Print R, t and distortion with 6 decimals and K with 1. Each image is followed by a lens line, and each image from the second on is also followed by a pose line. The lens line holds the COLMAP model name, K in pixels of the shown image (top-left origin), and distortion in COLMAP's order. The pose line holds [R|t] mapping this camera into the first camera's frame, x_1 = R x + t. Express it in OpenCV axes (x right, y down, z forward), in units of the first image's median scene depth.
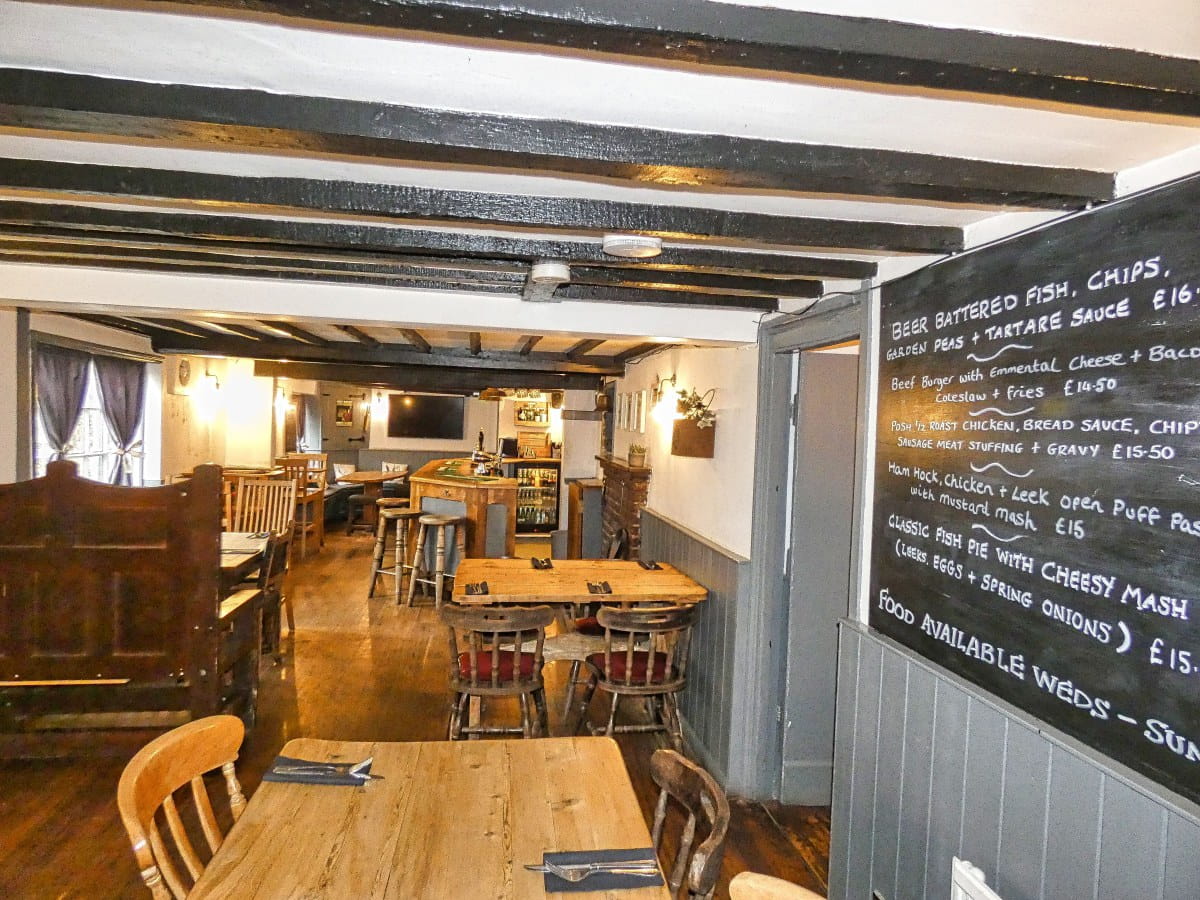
lens RADIAL K [[714.3, 0, 605.3], [0, 714.3, 449.2], [0, 0, 1]] dist [0.007545, -0.000335]
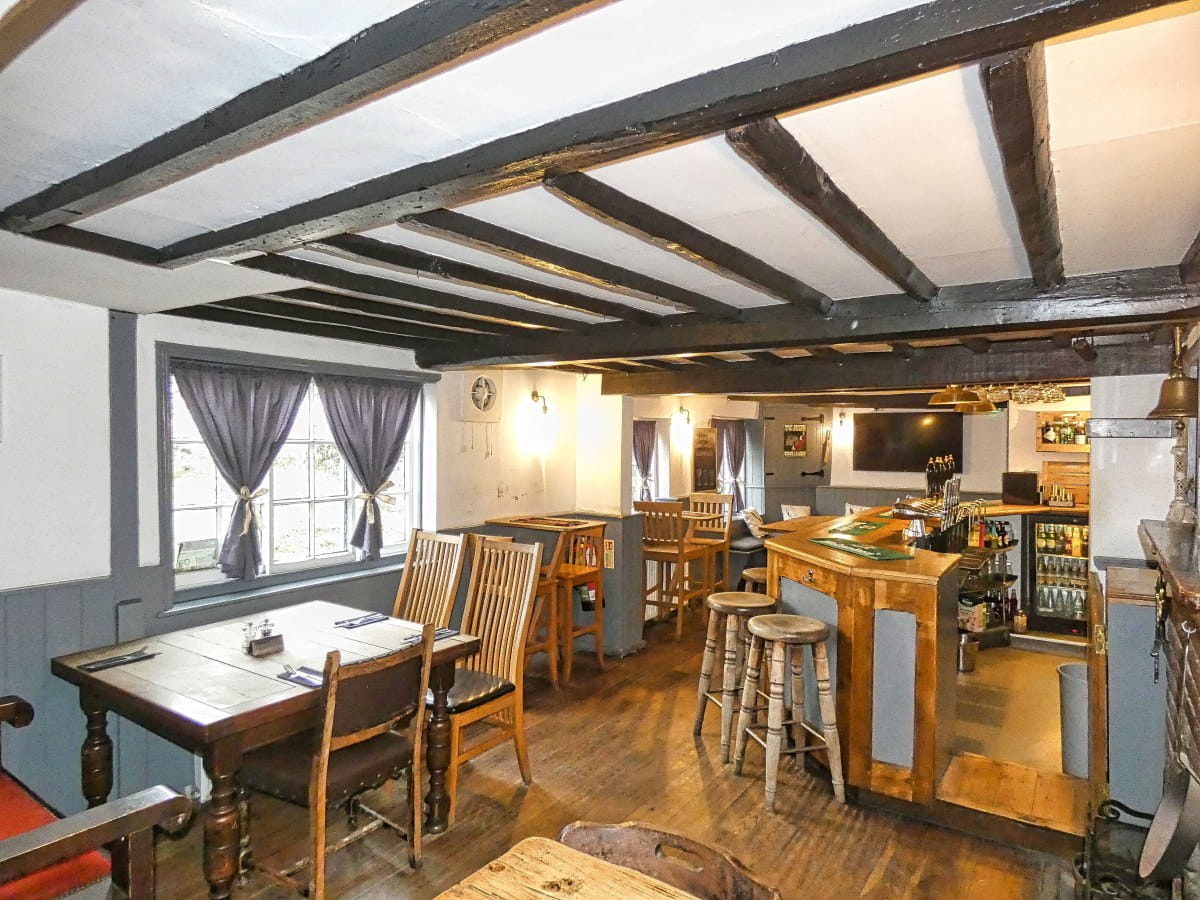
lens RADIAL K [[714.3, 0, 603.9], [0, 714.3, 441.9], [0, 0, 1]] dist [0.007545, -0.000335]
pose [[0.727417, -0.031073, -0.685492, 0.025814], [-0.004625, 0.998729, -0.050180, -0.008511], [0.686180, 0.039672, 0.726349, 0.290553]]
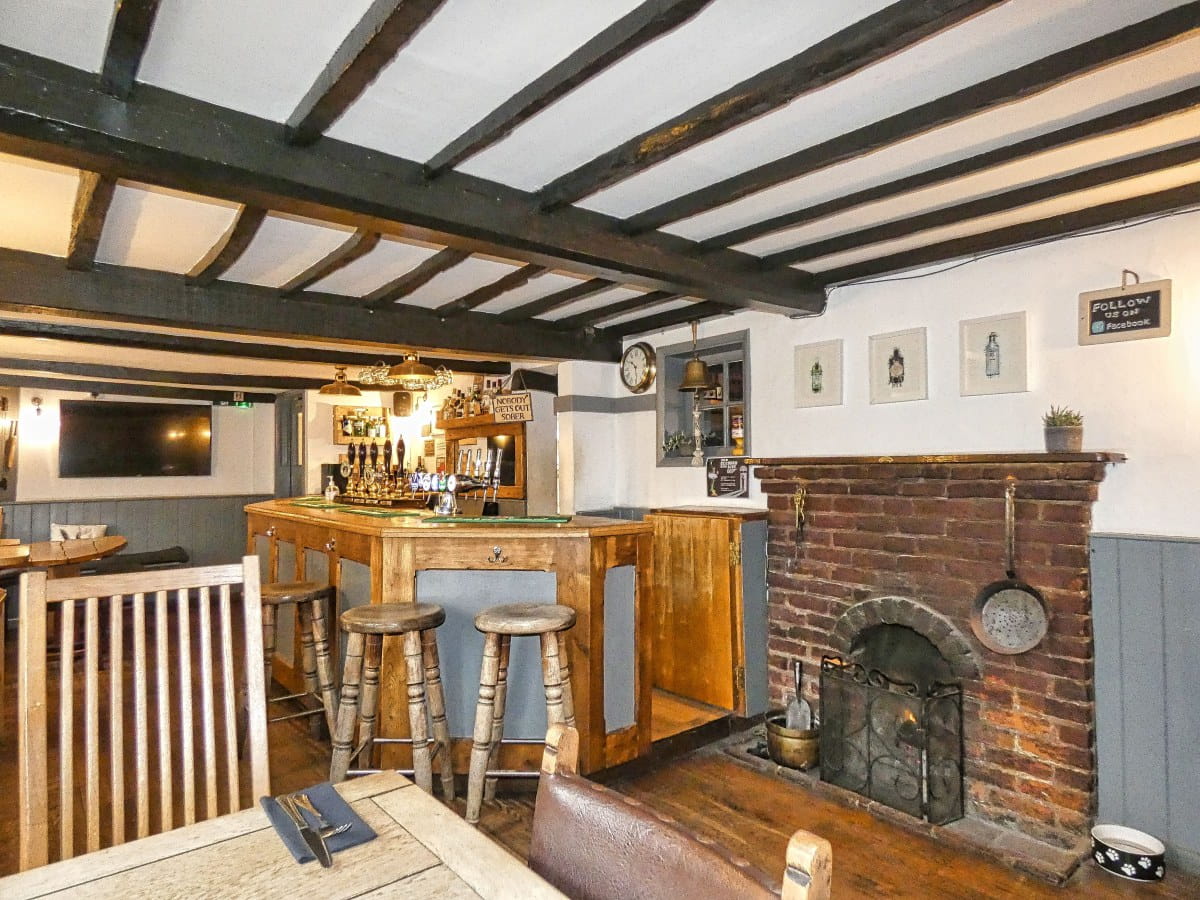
lens RADIAL K [[714.3, 0, 597.3], [0, 714.3, 457.6], [0, 0, 1]] dist [0.007545, -0.000335]
pose [[0.883401, -0.038776, 0.467011, -0.214541], [0.061840, 0.997502, -0.034155, 0.012644], [-0.464520, 0.059053, 0.883592, 0.354574]]
